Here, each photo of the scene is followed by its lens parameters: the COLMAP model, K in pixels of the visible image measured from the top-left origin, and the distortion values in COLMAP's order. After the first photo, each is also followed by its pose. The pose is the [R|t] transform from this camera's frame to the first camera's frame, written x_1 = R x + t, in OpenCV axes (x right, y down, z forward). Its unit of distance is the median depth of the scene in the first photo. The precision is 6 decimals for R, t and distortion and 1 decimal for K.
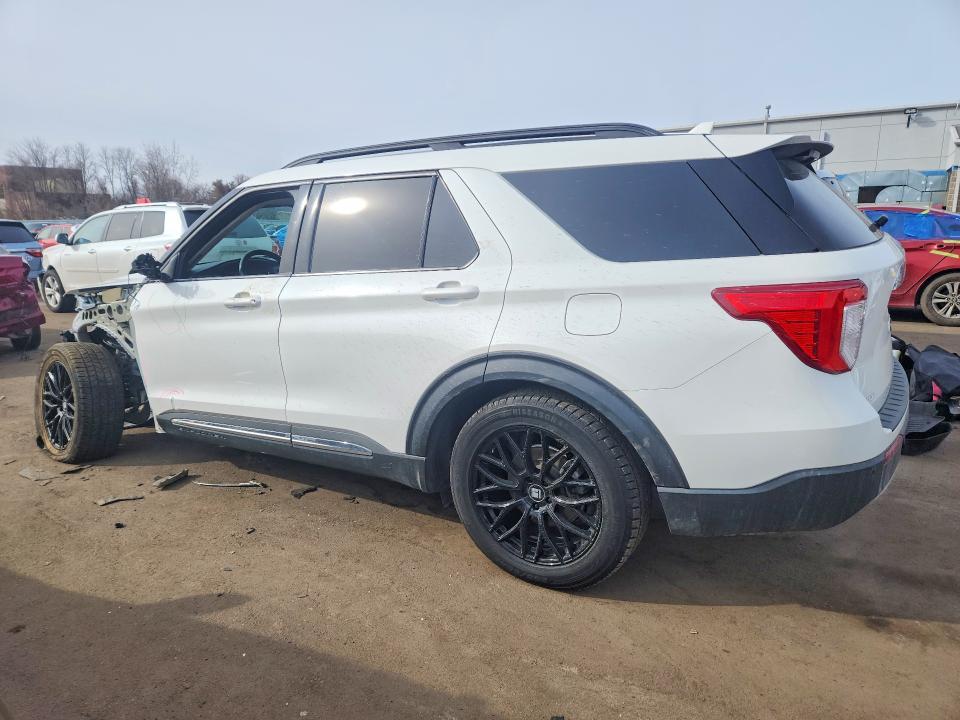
lens RADIAL K [[762.6, 0, 480.0], [0, 762.6, 360.0], [0, 0, 1]] dist [0.017899, 0.003327]
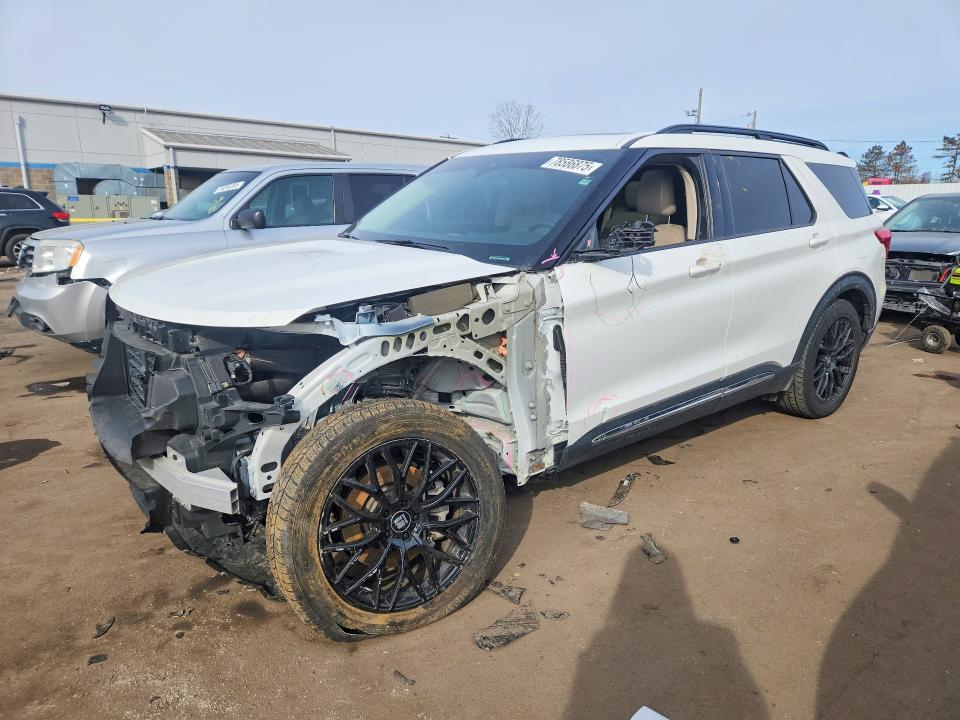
lens RADIAL K [[762.6, 0, 480.0], [0, 762.6, 360.0], [0, 0, 1]] dist [0.017899, 0.003327]
pose [[0.208981, -0.170225, 0.962990, -0.407500], [0.173812, 0.975520, 0.134720, -0.043810], [-0.962349, 0.139225, 0.233452, 0.326037]]
